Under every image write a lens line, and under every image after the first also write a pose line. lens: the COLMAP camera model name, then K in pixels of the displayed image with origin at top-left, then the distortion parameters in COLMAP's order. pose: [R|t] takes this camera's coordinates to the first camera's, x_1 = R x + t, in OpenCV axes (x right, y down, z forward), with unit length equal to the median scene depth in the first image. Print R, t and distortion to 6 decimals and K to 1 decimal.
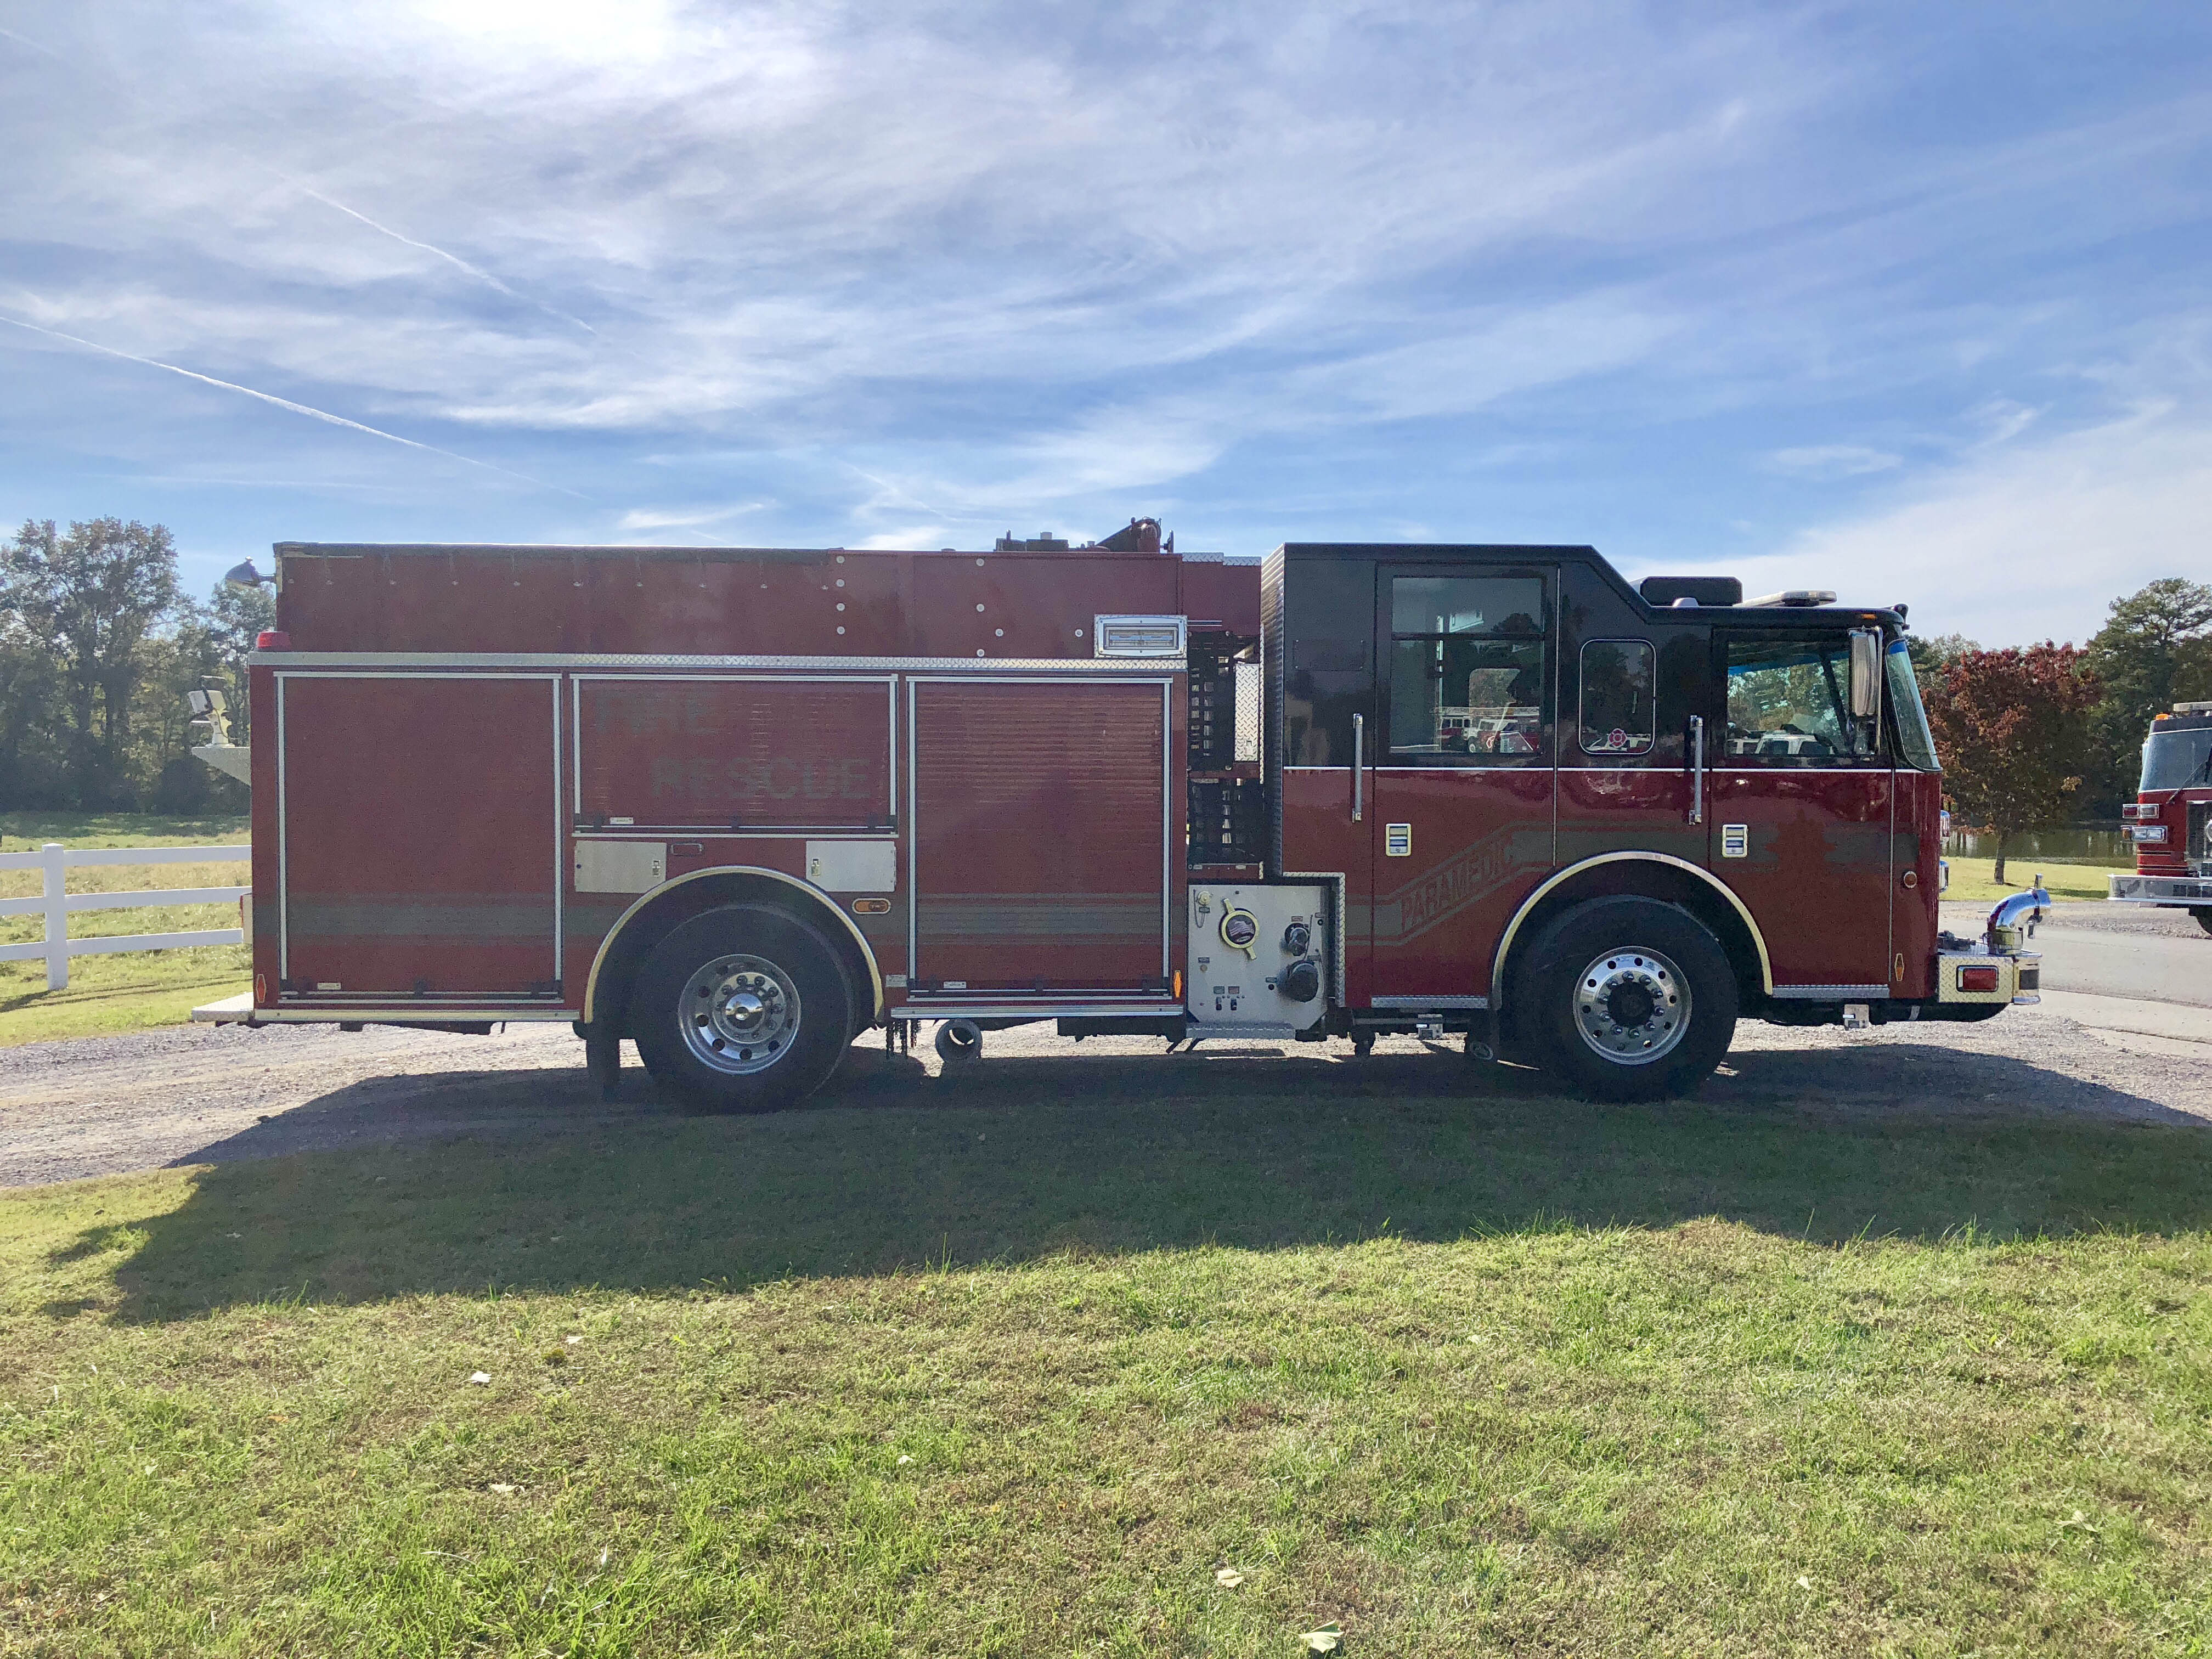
lens RADIAL K [[1779.1, 0, 1113.8], [0, 1779.1, 819.4], [0, 0, 1]] dist [0.094164, -0.247745]
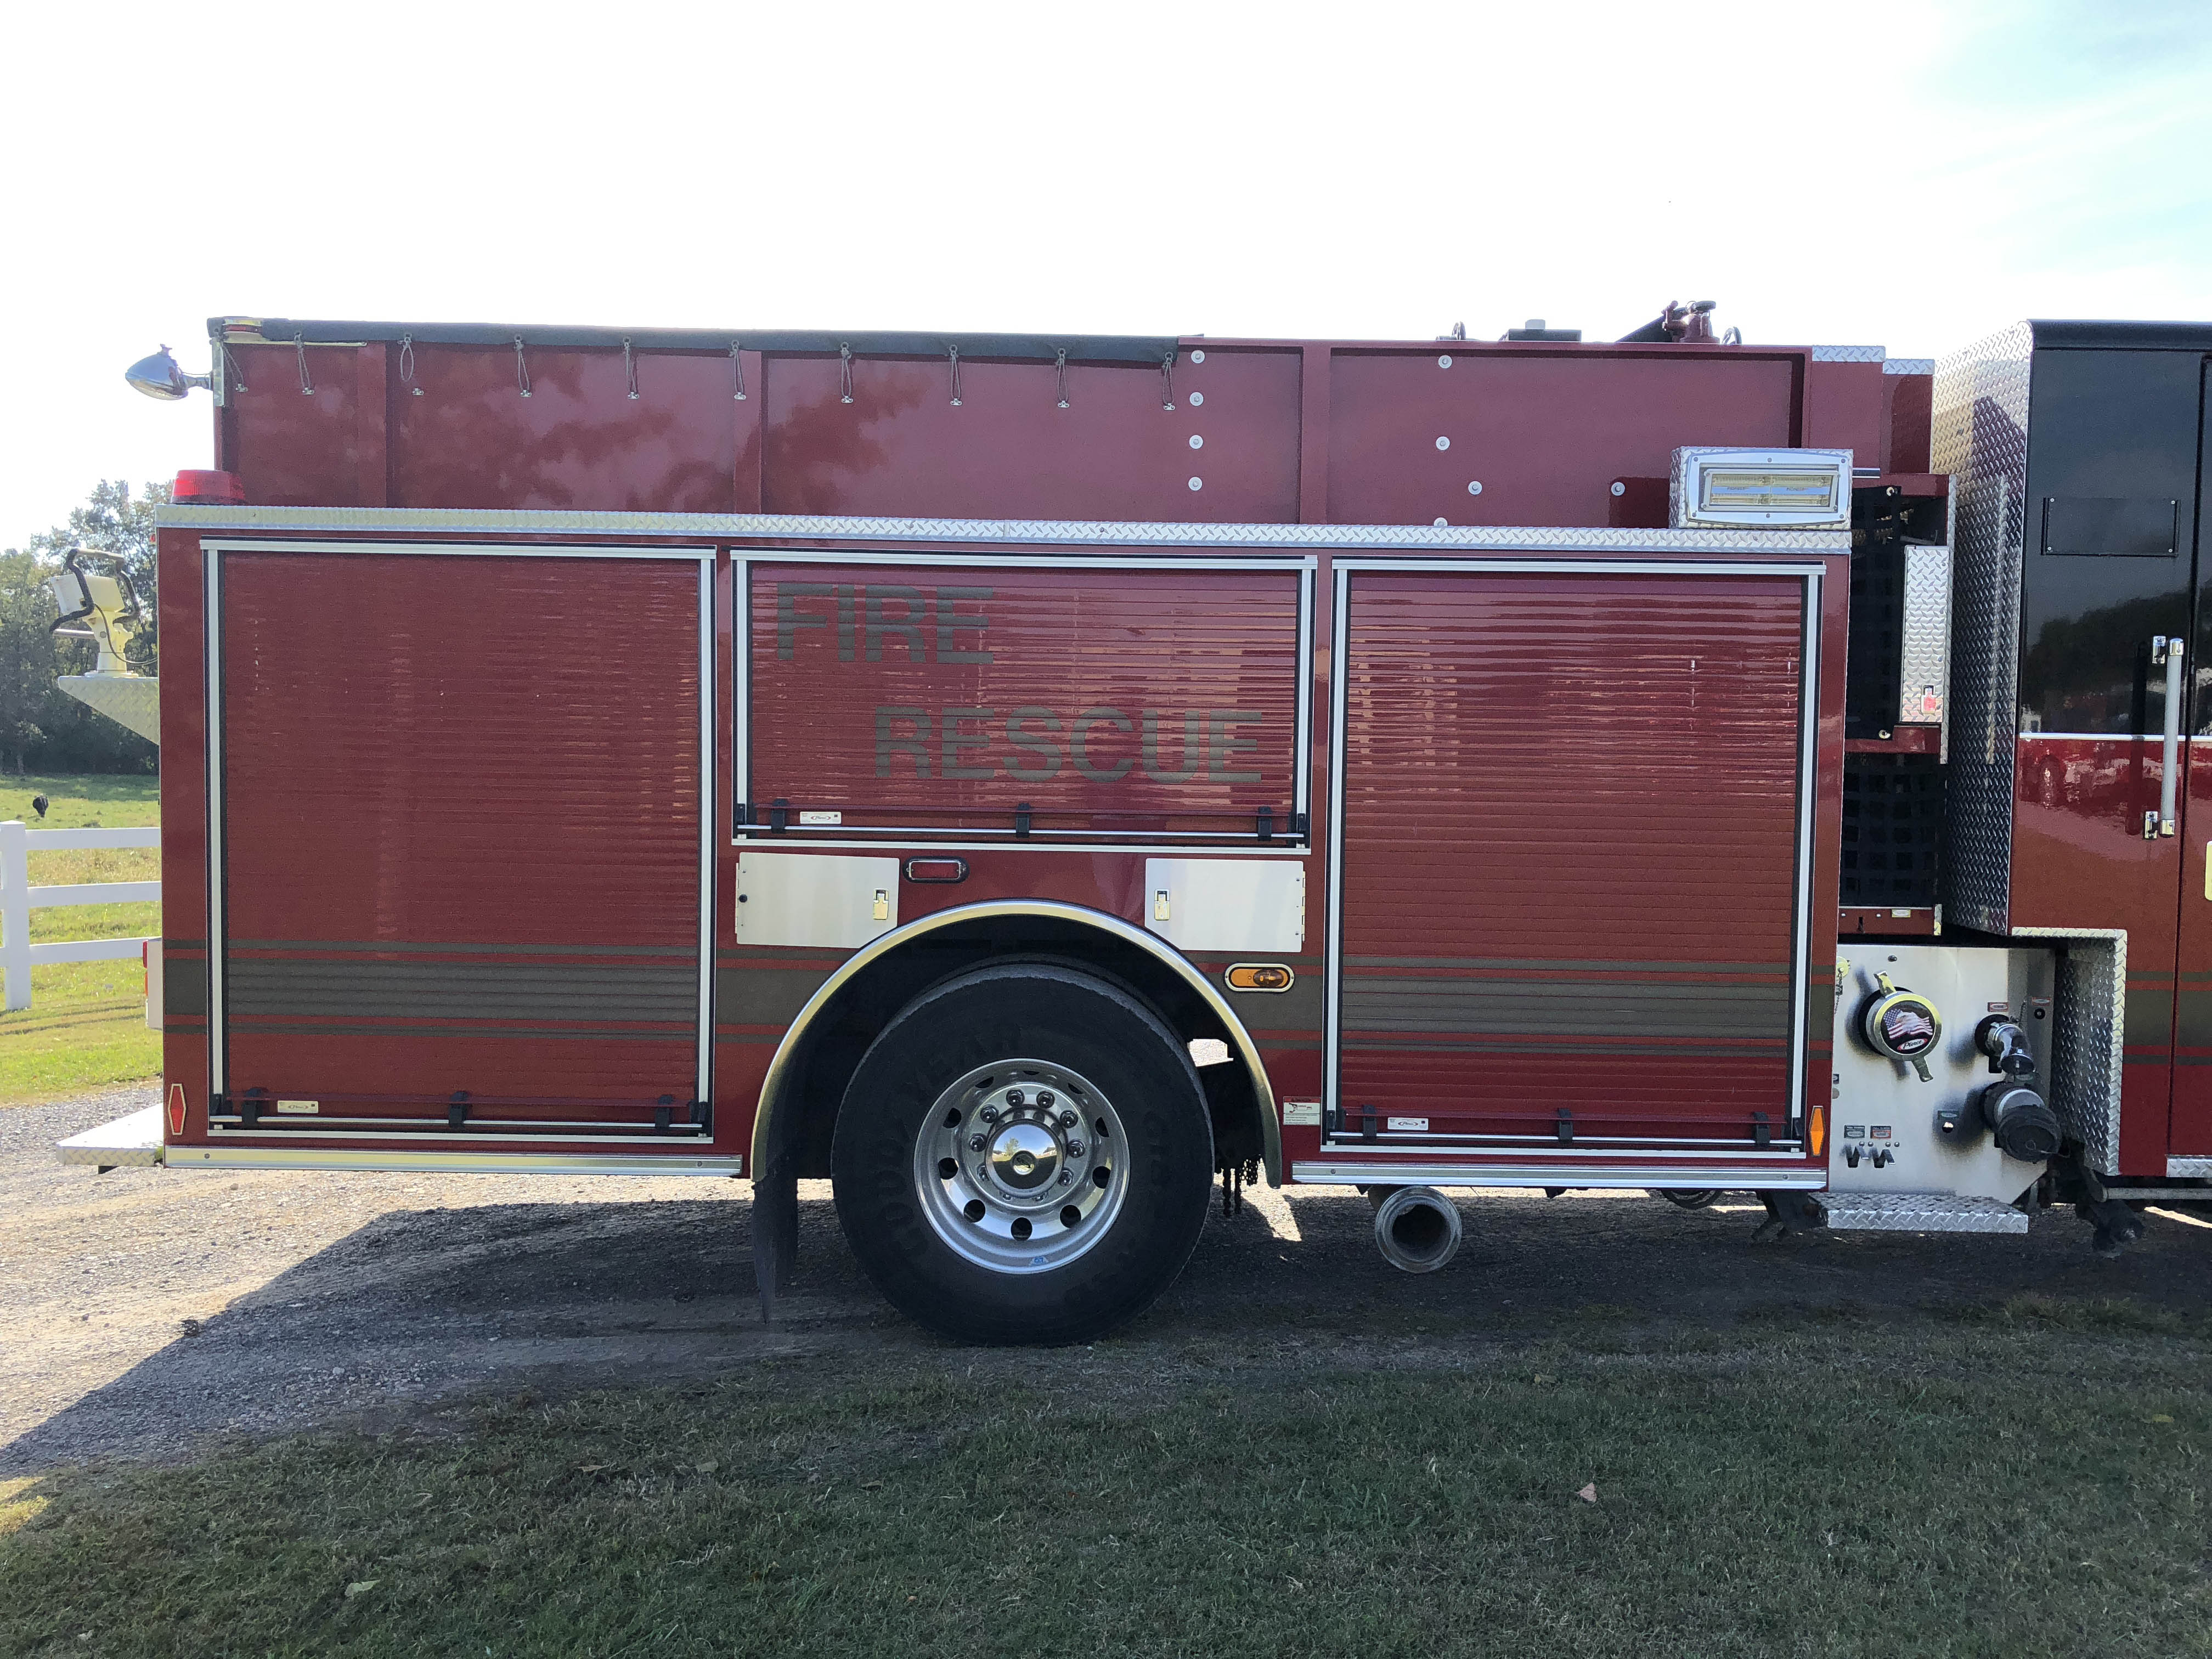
lens RADIAL K [[1803.0, 0, 1106.0], [0, 1803.0, 829.5], [0, 0, 1]] dist [0.103571, -0.190089]
pose [[0.998835, 0.013648, -0.046279, -0.157751], [-0.012778, 0.999737, 0.019030, -0.007315], [0.046526, -0.018416, 0.998747, 0.436867]]
